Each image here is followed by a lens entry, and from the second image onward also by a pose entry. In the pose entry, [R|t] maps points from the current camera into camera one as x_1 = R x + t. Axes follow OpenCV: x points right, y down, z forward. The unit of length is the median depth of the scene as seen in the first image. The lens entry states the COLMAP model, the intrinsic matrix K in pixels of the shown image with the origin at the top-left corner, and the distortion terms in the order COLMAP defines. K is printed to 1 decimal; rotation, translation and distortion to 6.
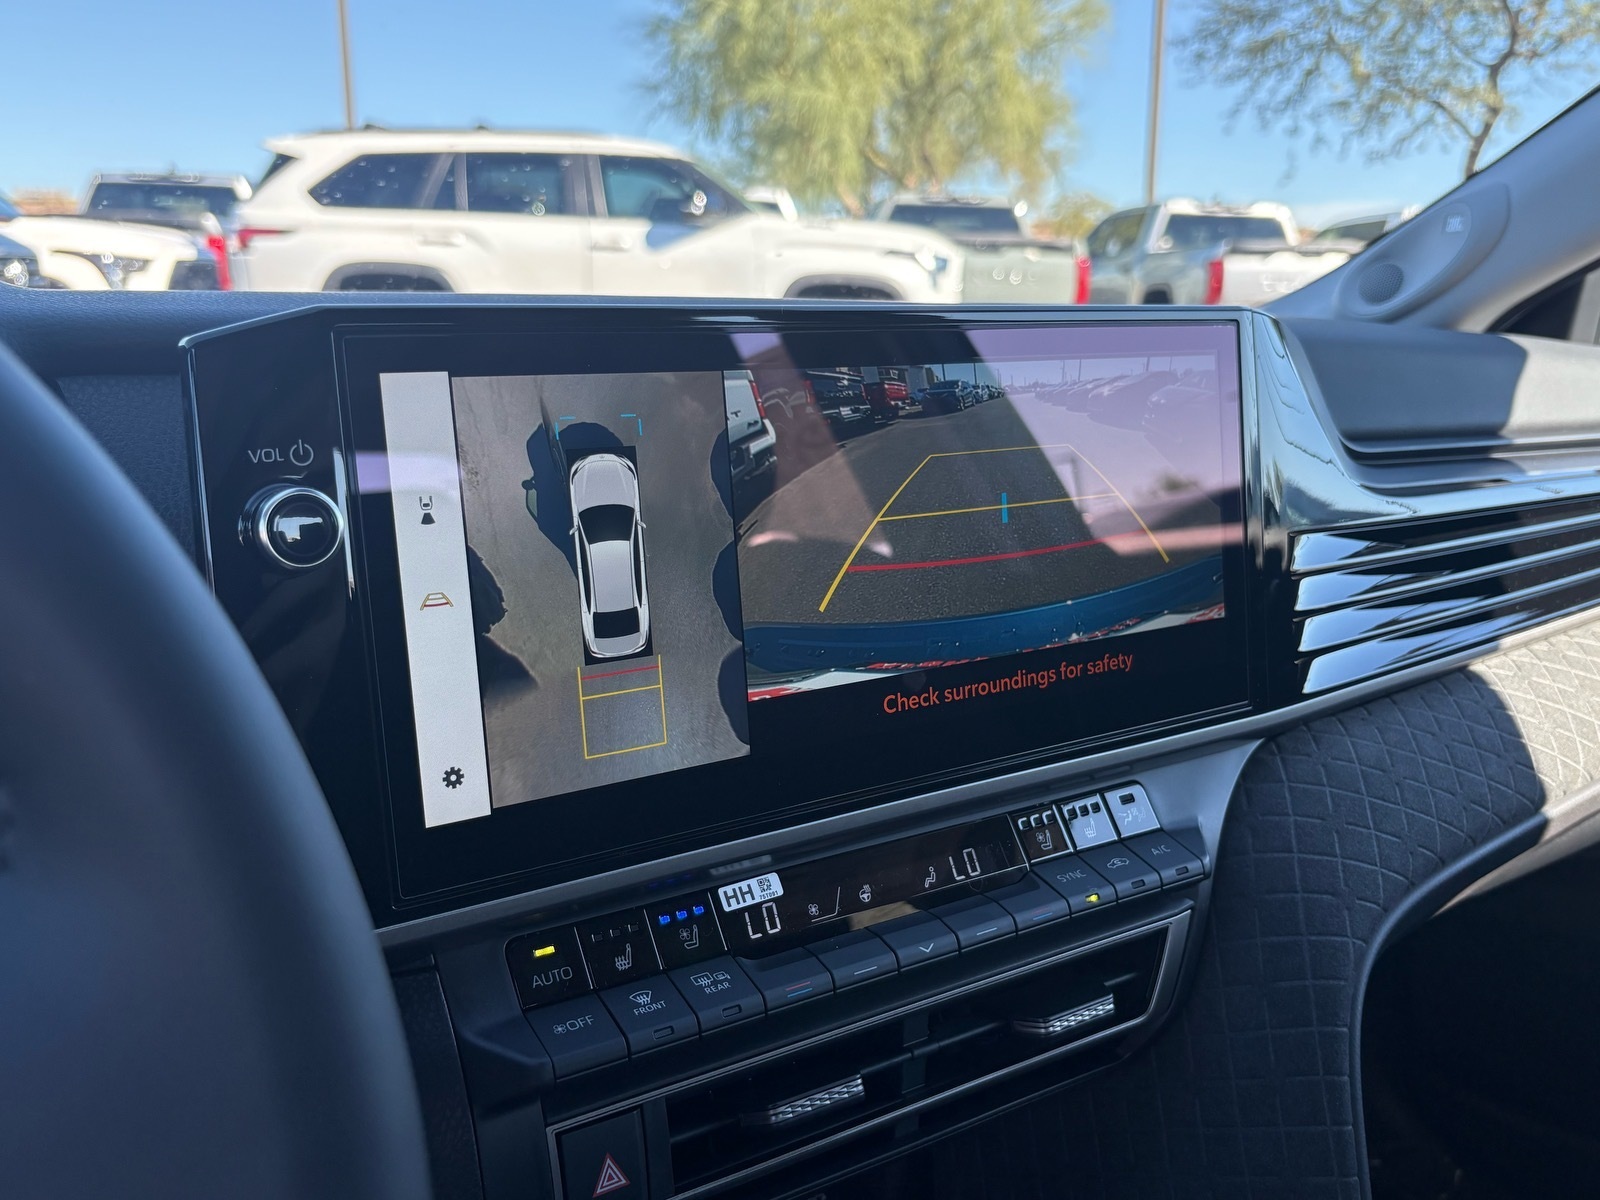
lens RADIAL K [[1439.1, 0, 800.0], [0, 1439.1, 600.0], [0, 0, 1]] dist [0.056659, -0.137443]
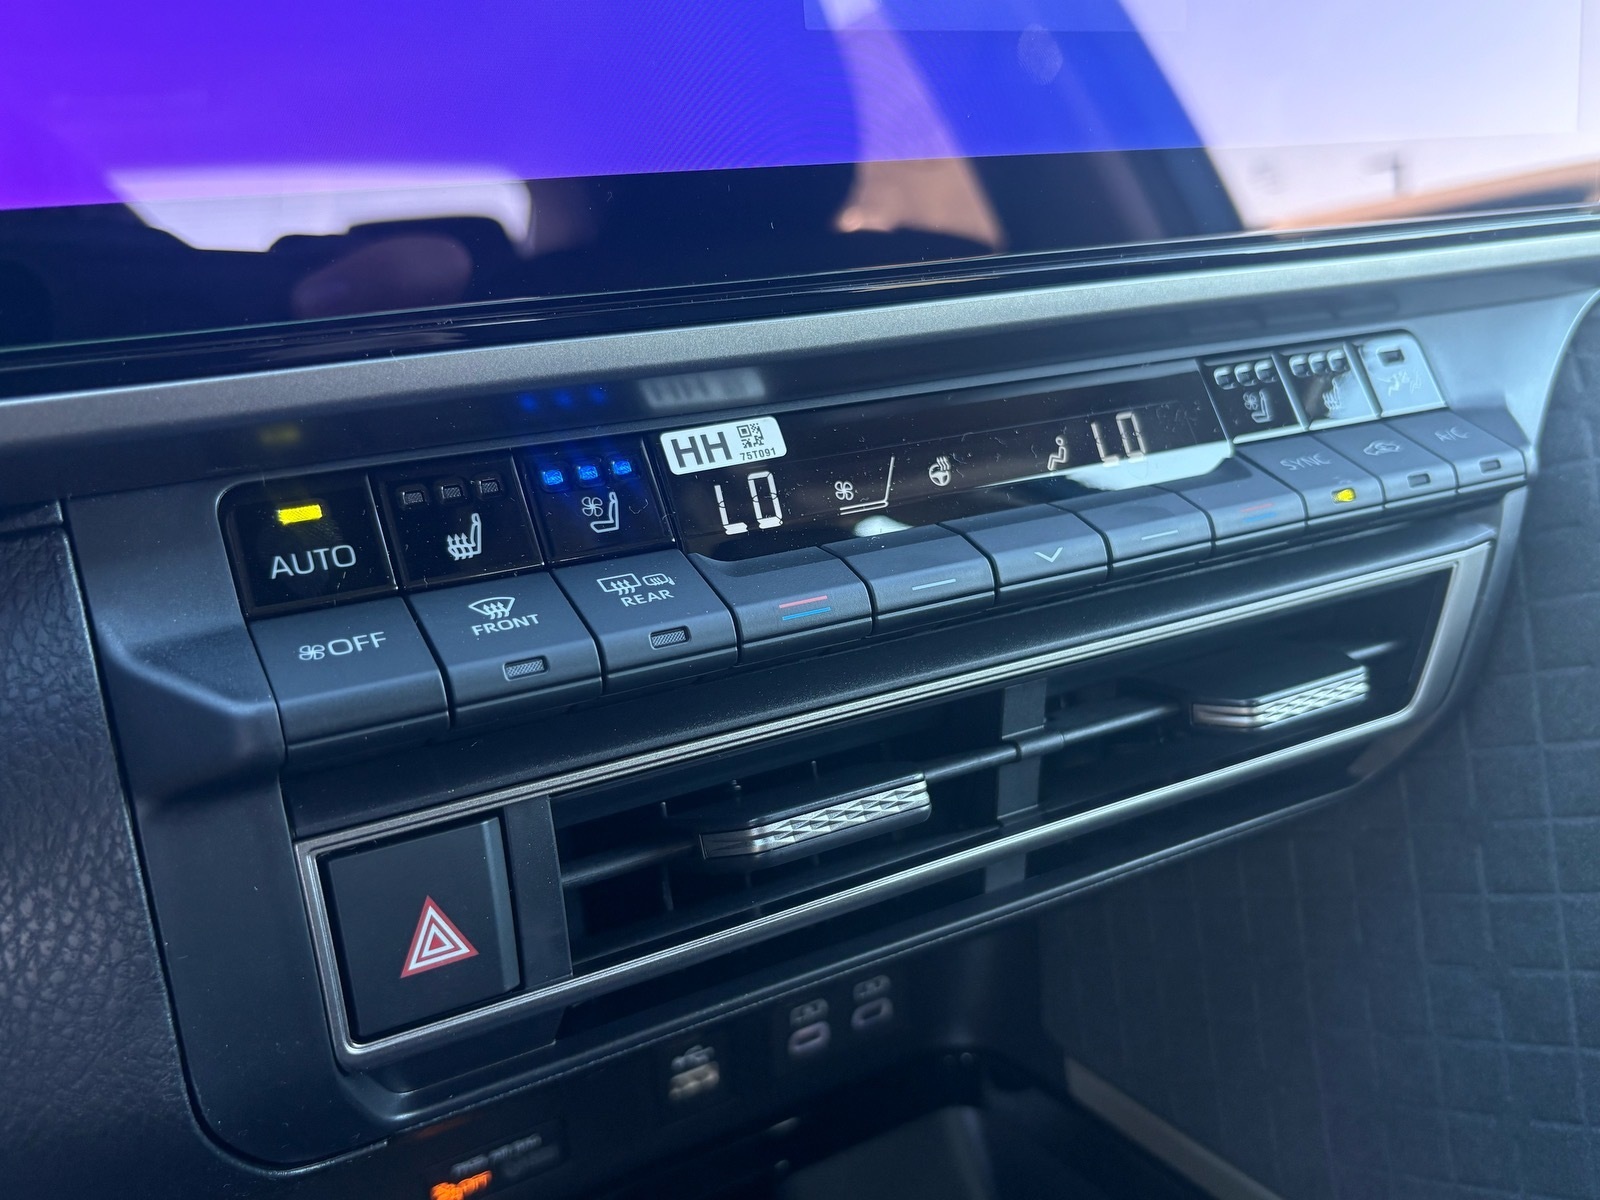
lens RADIAL K [[1439.1, 0, 800.0], [0, 1439.1, 600.0], [0, 0, 1]] dist [0.056659, -0.137443]
pose [[0.997645, 0.009533, -0.067917, 0.026996], [-0.000128, 0.990549, 0.137163, 0.159977], [0.068583, -0.136831, 0.988217, 0.396376]]
